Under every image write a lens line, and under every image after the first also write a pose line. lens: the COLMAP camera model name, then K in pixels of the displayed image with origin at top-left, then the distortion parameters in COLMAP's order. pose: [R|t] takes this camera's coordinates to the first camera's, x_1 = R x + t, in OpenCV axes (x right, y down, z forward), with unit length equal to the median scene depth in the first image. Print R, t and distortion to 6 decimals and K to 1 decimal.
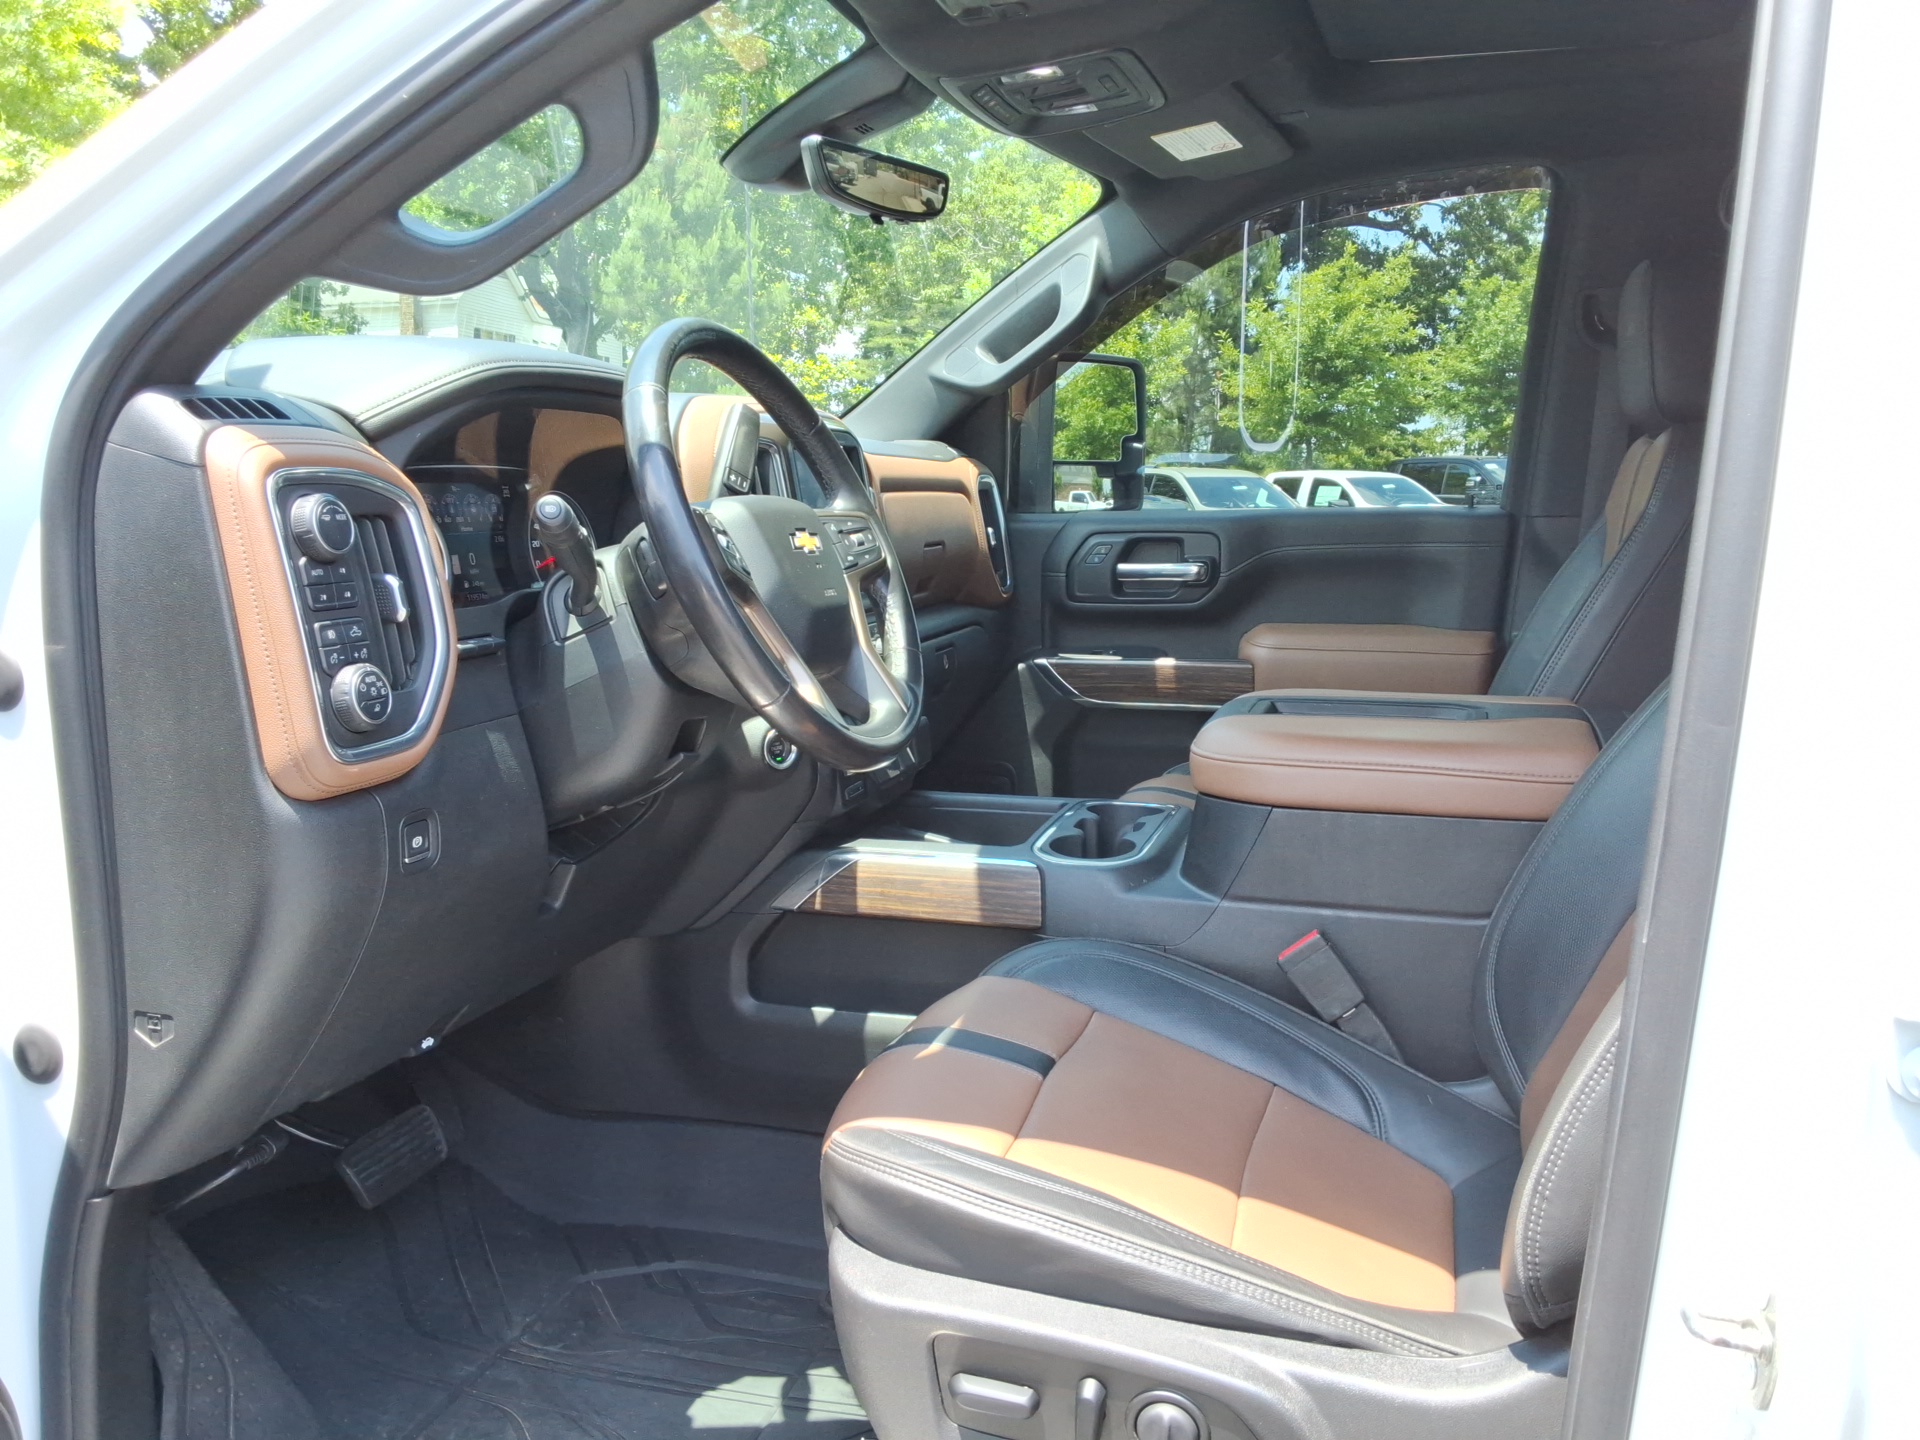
lens RADIAL K [[1549.2, 0, 959.0], [0, 1549.2, 715.3], [0, 0, 1]] dist [0.128633, -0.205236]
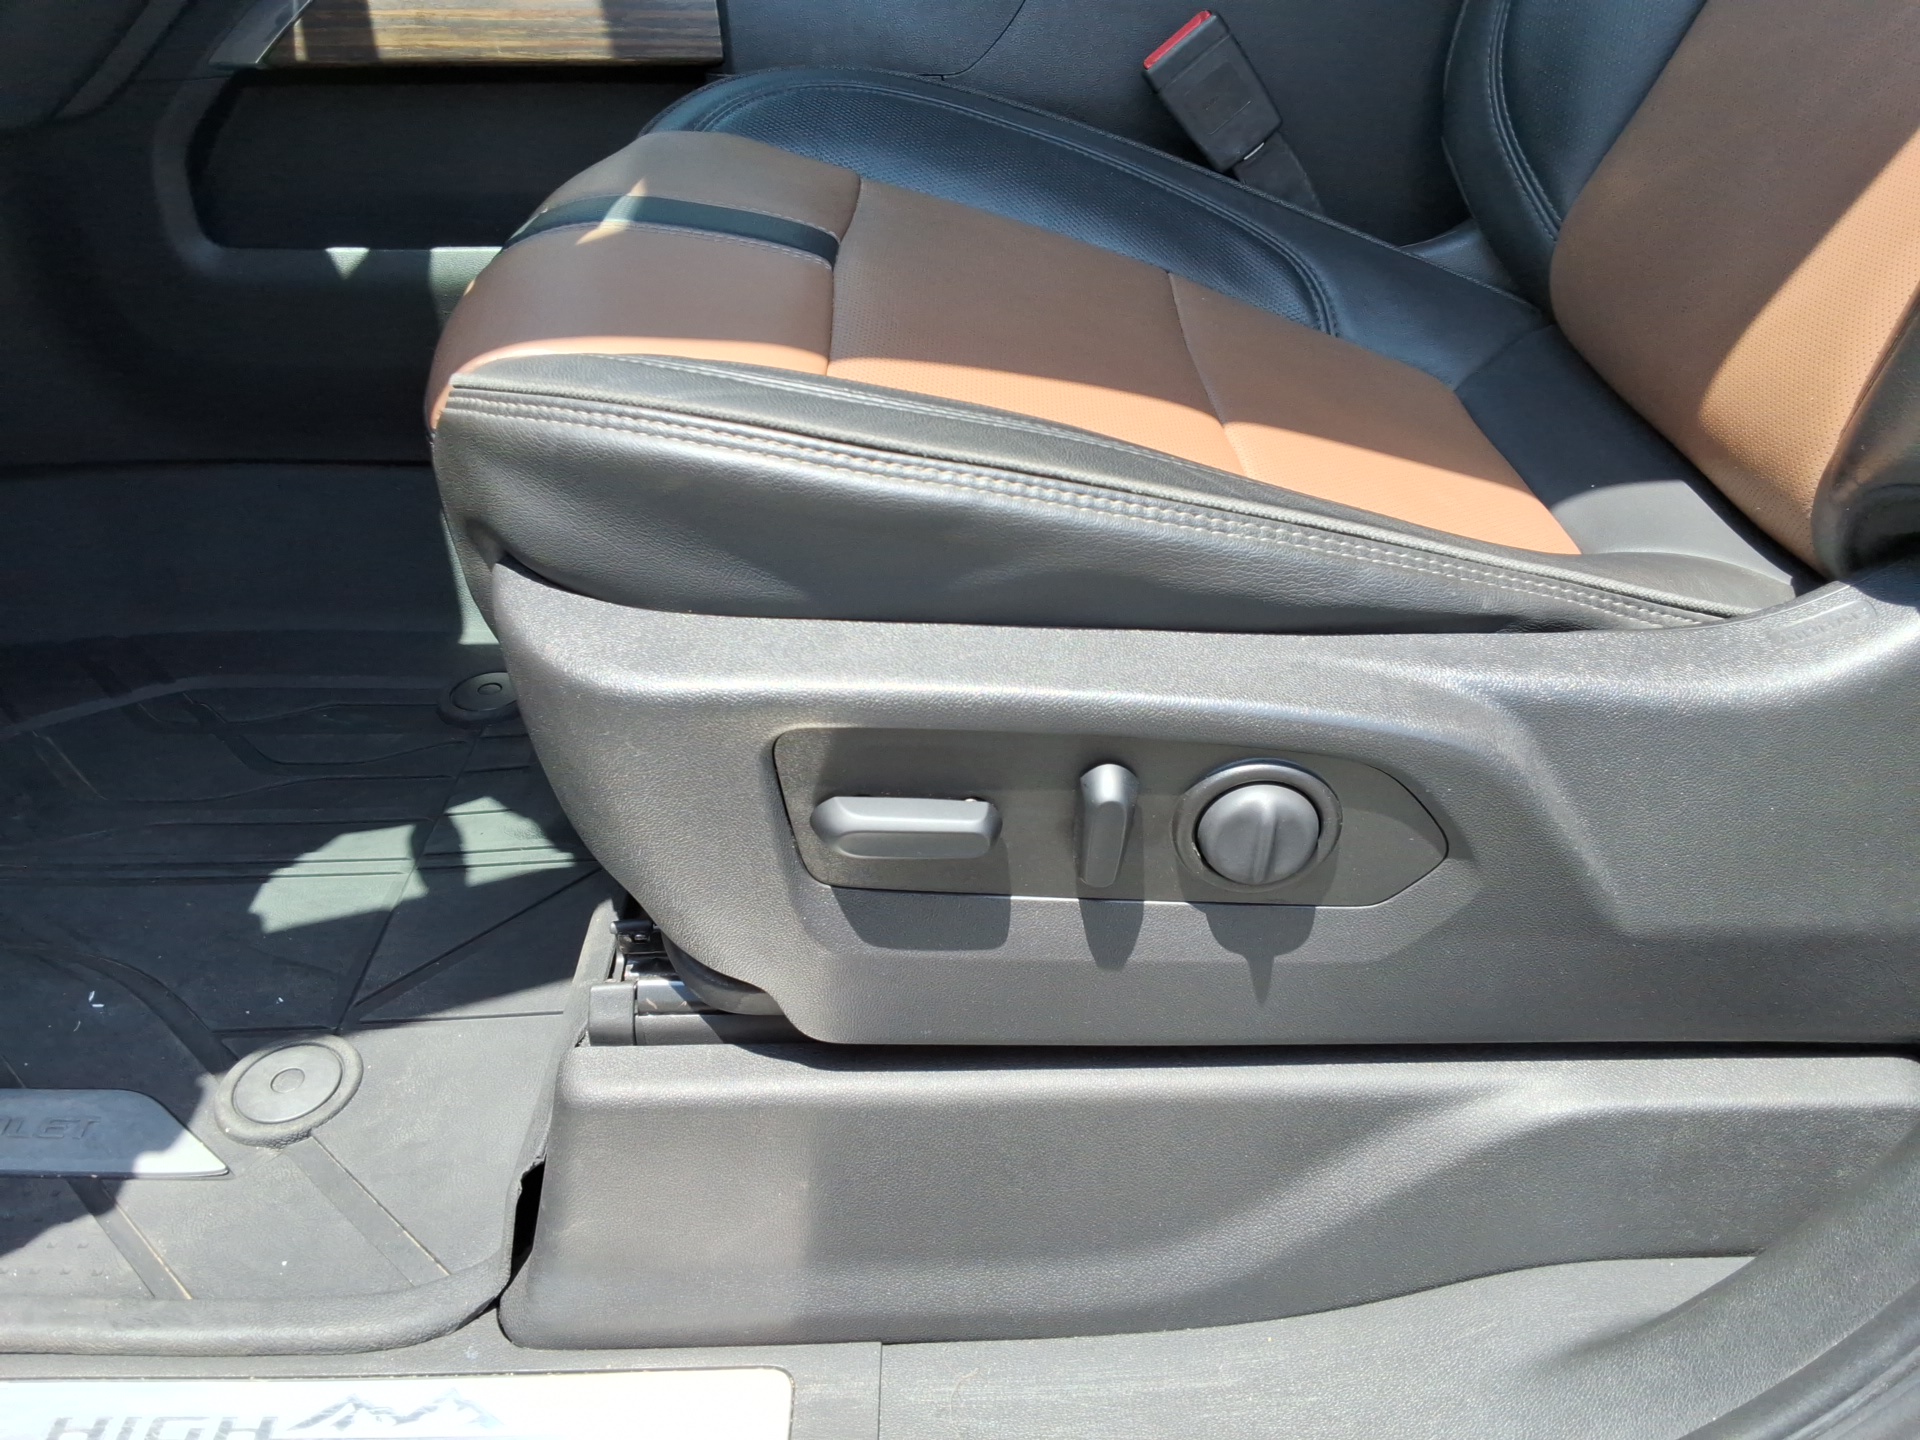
lens RADIAL K [[1501.7, 0, 963.4], [0, 1501.7, 723.8], [0, 0, 1]] dist [0.107708, -0.162049]
pose [[0.948169, -0.156960, 0.276297, -0.063524], [0.035137, 0.915948, 0.399756, 0.152745], [-0.315819, -0.369328, 0.873988, 0.424438]]
